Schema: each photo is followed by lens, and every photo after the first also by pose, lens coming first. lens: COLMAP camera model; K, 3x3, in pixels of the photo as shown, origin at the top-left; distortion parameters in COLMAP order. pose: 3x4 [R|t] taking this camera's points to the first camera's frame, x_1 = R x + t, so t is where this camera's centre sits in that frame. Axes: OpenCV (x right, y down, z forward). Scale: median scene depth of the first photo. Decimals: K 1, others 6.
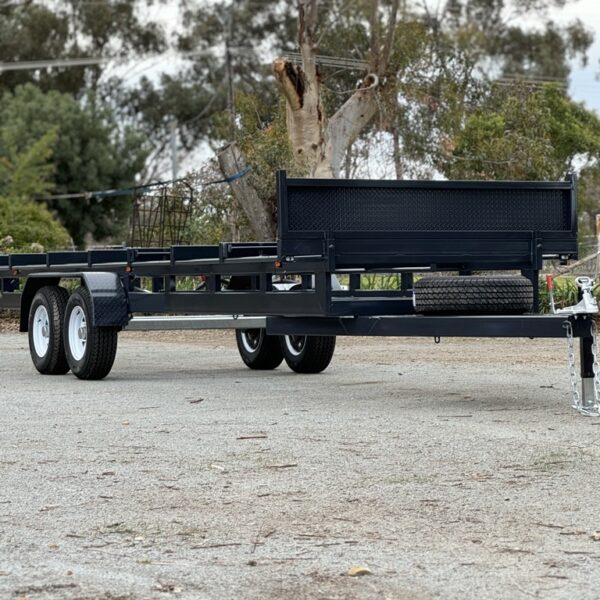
lens RADIAL K [[2389.8, 0, 300.5], [0, 2389.8, 301.5], [0, 0, 1]] dist [-0.116172, 0.000000]
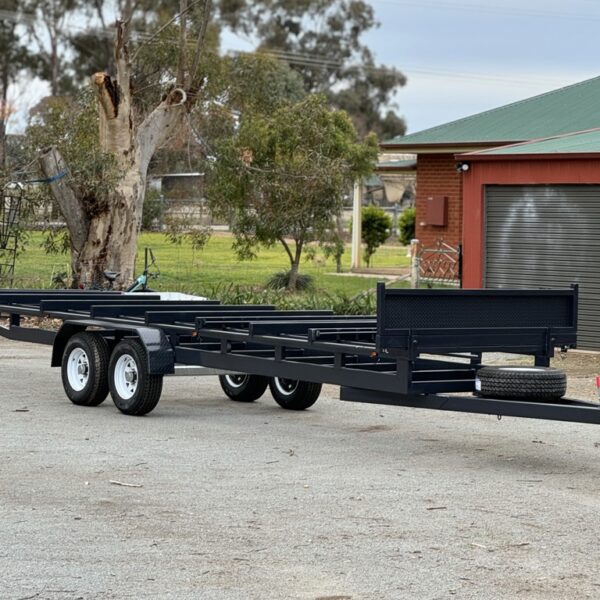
lens RADIAL K [[2389.8, 0, 302.2], [0, 2389.8, 298.0], [0, 0, 1]] dist [-0.116172, 0.000000]
pose [[0.982760, 0.032567, 0.181994, -0.114285], [-0.038422, 0.998848, 0.028735, -0.032723], [-0.180848, -0.035232, 0.982880, -0.106776]]
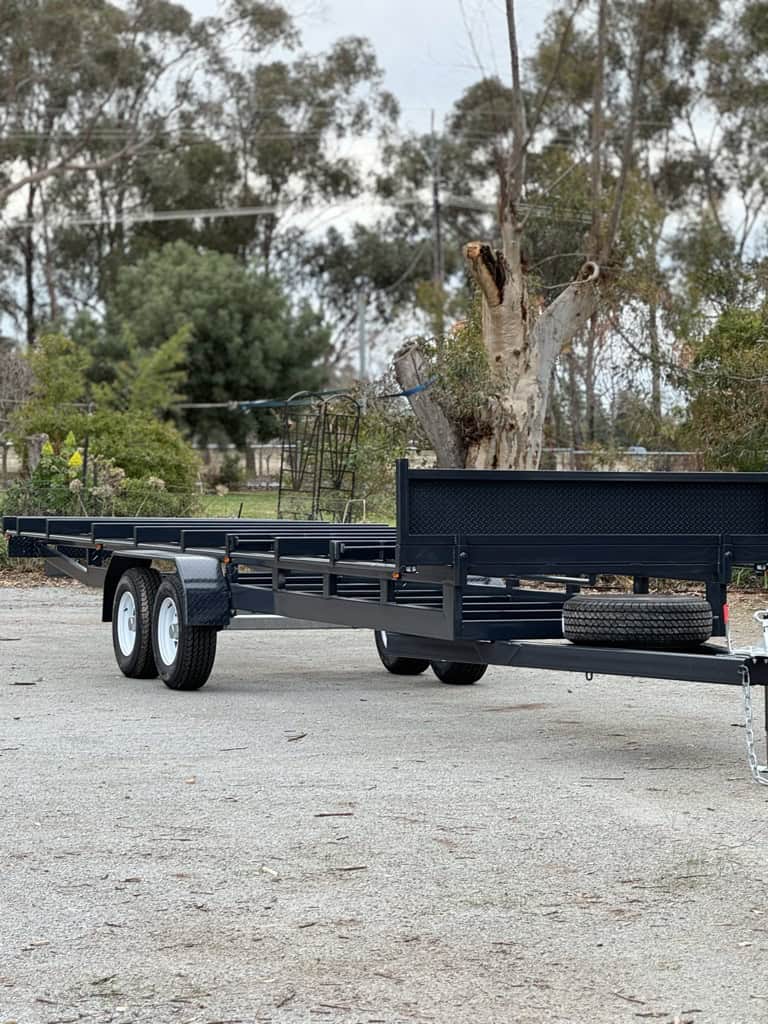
lens RADIAL K [[3051.6, 0, 381.0], [0, 3051.6, 507.1], [0, 0, 1]] dist [-0.046668, 0.000000]
pose [[0.998375, 0.020787, -0.053050, 0.015896], [-0.020609, 0.999780, 0.003910, -0.017038], [0.053120, -0.002811, 0.998584, -0.010630]]
